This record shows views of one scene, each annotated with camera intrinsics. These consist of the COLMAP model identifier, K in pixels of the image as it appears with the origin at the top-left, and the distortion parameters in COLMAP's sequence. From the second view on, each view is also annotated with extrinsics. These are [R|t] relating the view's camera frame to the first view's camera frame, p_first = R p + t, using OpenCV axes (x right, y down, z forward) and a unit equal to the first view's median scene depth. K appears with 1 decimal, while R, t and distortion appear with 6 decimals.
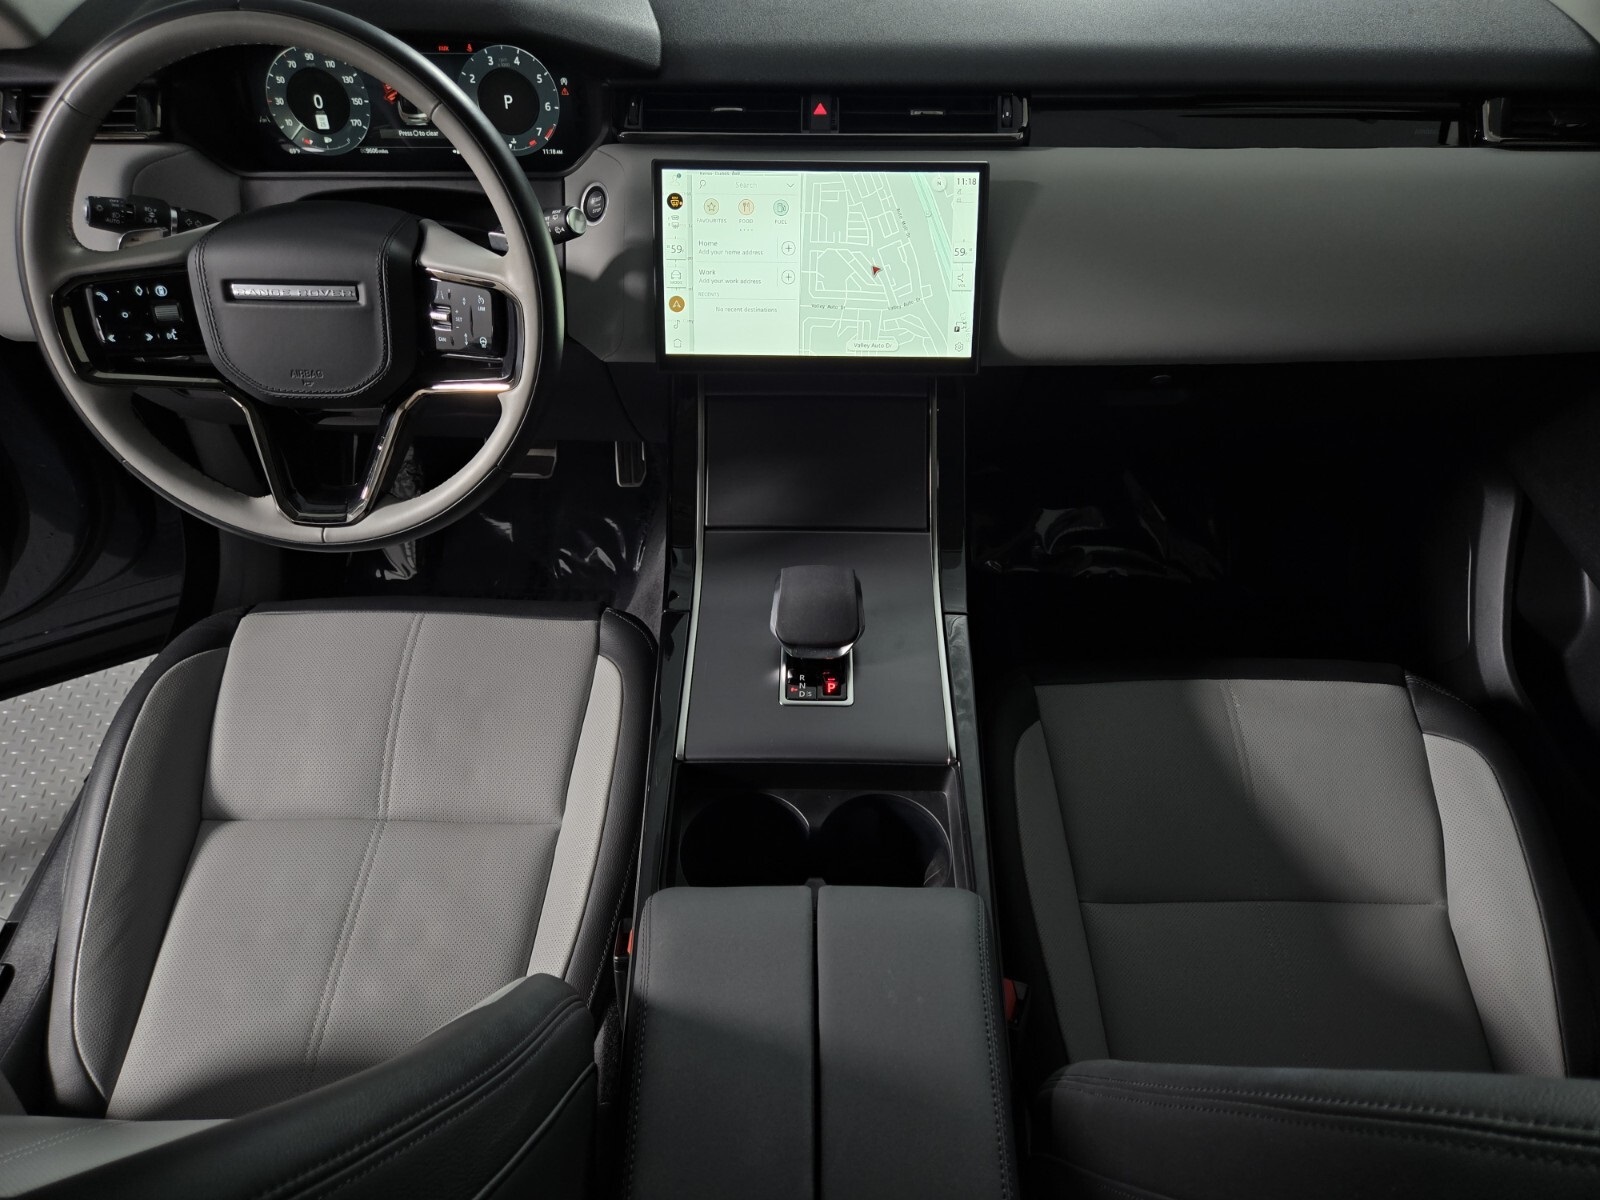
lens RADIAL K [[1068.5, 0, 804.2], [0, 1068.5, 596.2], [0, 0, 1]] dist [0.060632, -0.059527]
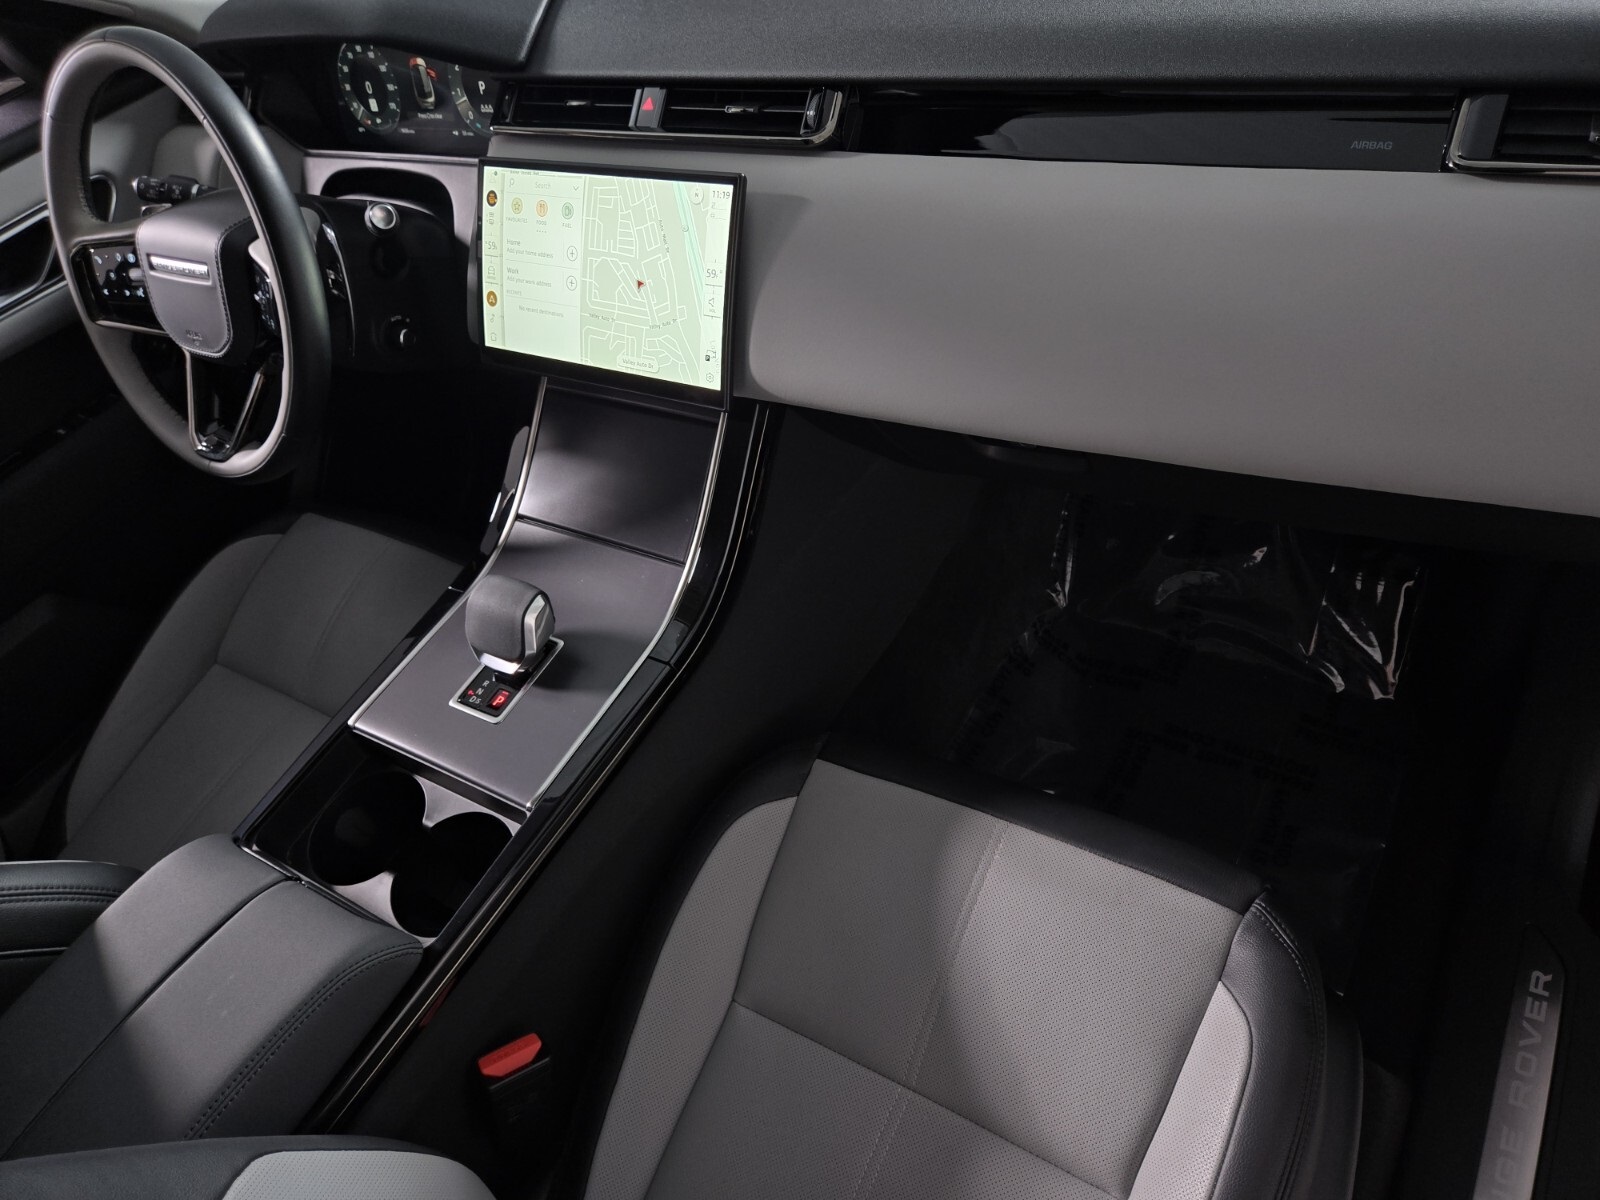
lens RADIAL K [[1068.5, 0, 804.2], [0, 1068.5, 596.2], [0, 0, 1]] dist [0.060632, -0.059527]
pose [[0.838909, 0.232225, -0.492243, 0.708880], [-0.194515, 0.972599, 0.127339, -0.185936], [0.508327, -0.011077, 0.861093, 0.263148]]
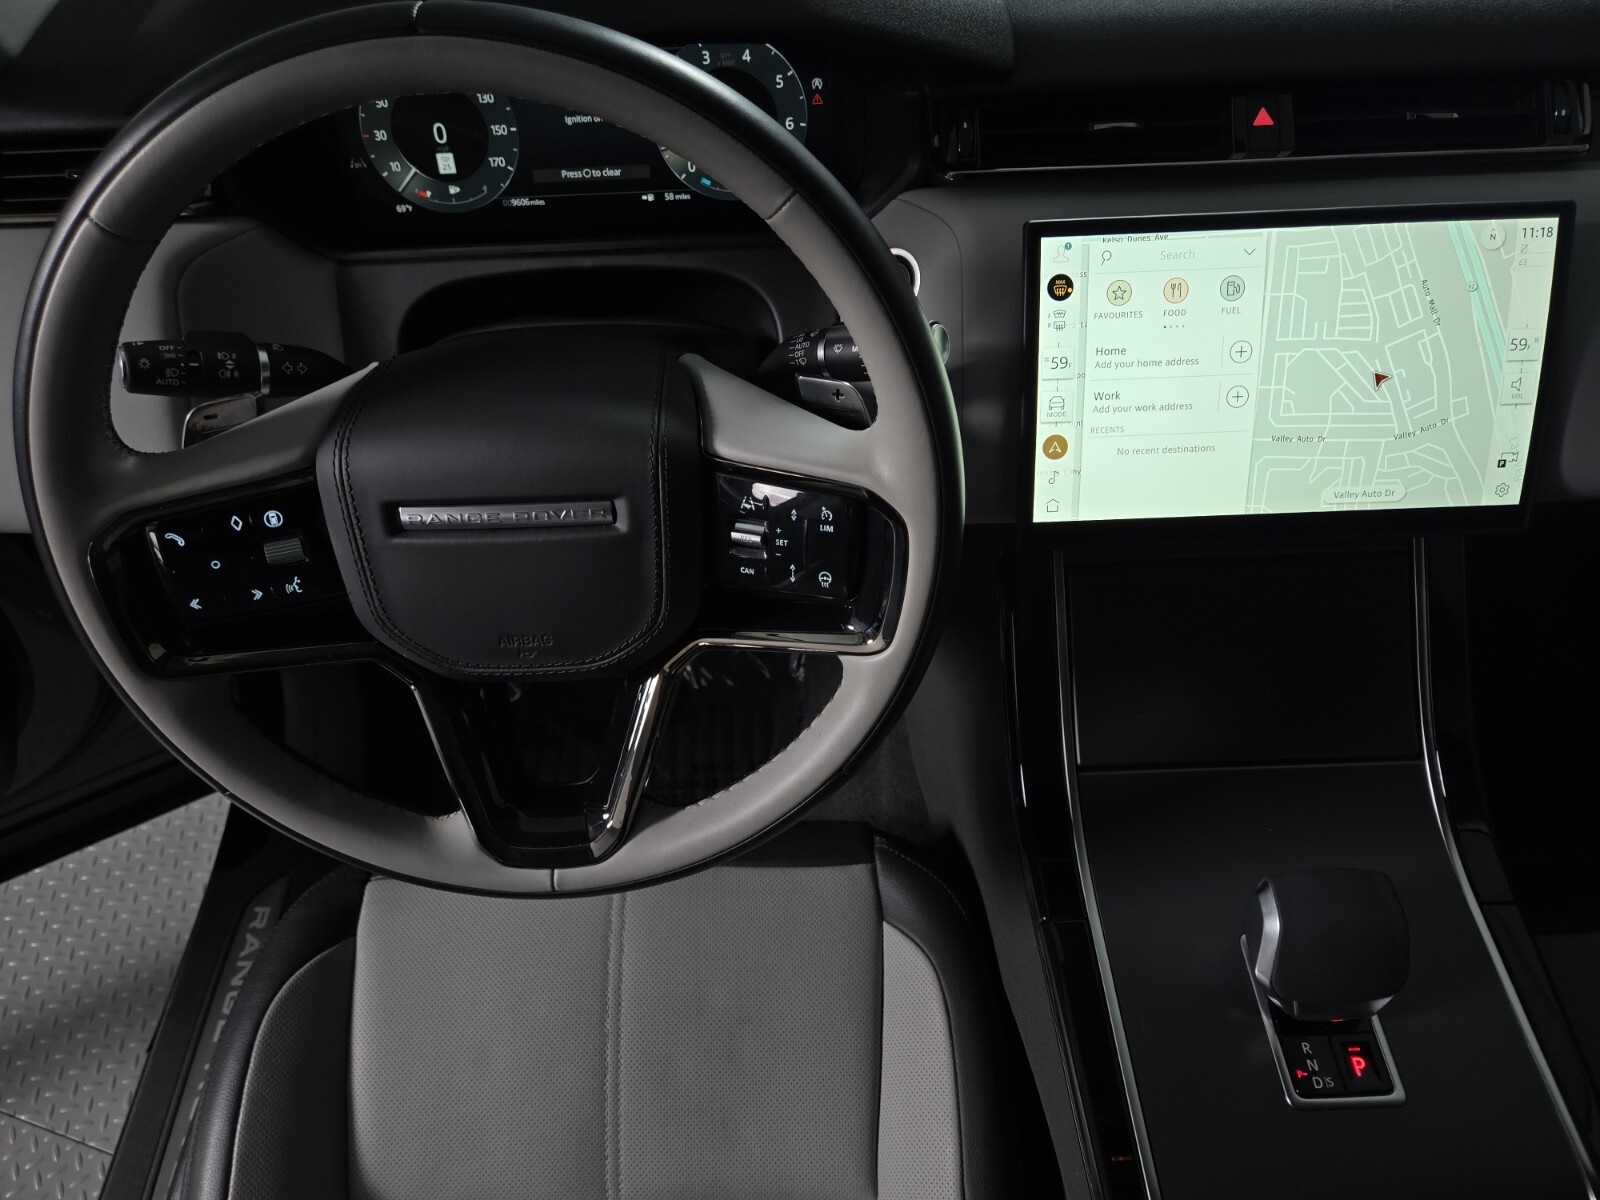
lens RADIAL K [[1096.4, 0, 800.0], [0, 1096.4, 600.0], [0, 0, 1]] dist [0.063686, -0.070849]
pose [[0.998798, -0.048791, 0.004622, -0.277587], [0.048411, 0.996897, 0.062070, -0.231357], [-0.007636, -0.061772, 0.998061, 0.351389]]
